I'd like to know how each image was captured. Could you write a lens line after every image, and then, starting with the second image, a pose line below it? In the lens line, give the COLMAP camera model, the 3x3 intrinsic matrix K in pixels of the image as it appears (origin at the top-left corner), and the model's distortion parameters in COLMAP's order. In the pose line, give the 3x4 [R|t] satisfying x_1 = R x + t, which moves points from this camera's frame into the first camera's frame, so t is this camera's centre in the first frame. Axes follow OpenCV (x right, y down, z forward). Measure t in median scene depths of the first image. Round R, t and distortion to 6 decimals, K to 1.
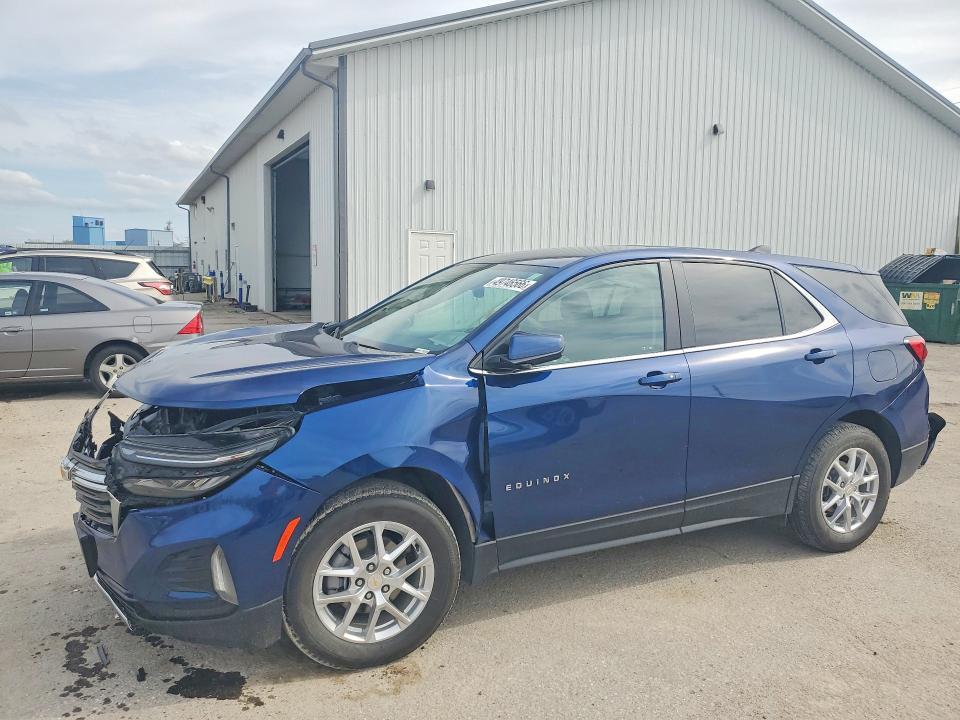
lens RADIAL K [[759.5, 0, 472.2], [0, 759.5, 360.4], [0, 0, 1]] dist [0.011193, 0.013308]
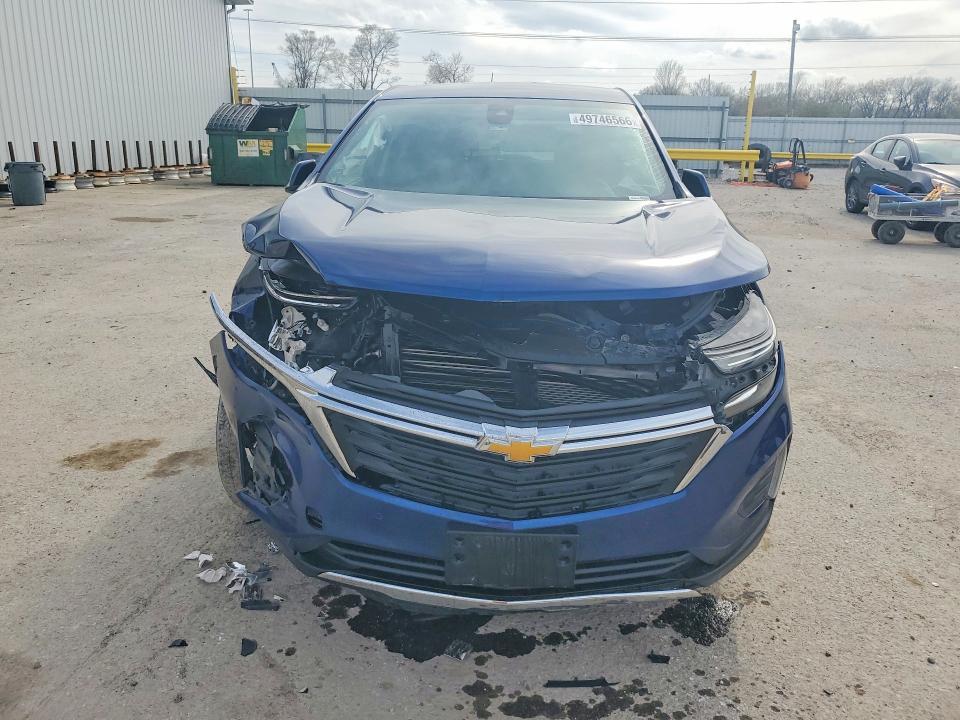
lens RADIAL K [[759.5, 0, 486.6], [0, 759.5, 351.9], [0, 0, 1]] dist [0.011193, 0.013308]
pose [[0.516408, -0.239488, 0.822173, -0.967317], [0.089490, 0.969933, 0.226320, -0.059914], [-0.851654, -0.043297, 0.522313, 0.692682]]
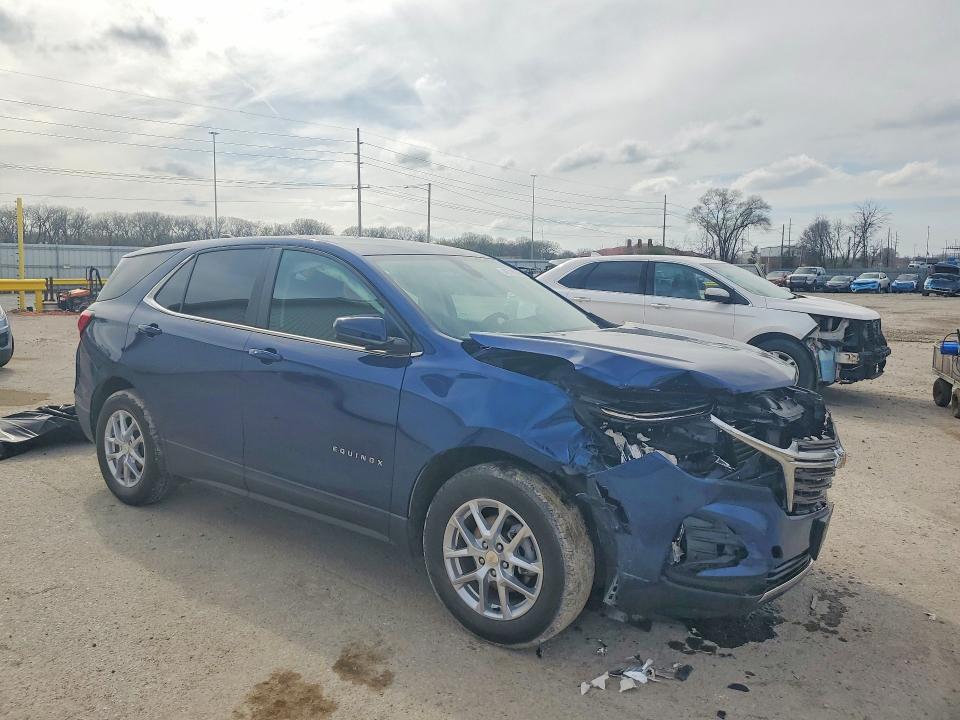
lens RADIAL K [[759.5, 0, 486.6], [0, 759.5, 363.6], [0, 0, 1]] dist [0.011193, 0.013308]
pose [[-0.465404, -0.126576, 0.876001, -1.147331], [0.091103, 0.977614, 0.189659, -0.207209], [-0.880397, 0.168075, -0.443454, 1.783549]]
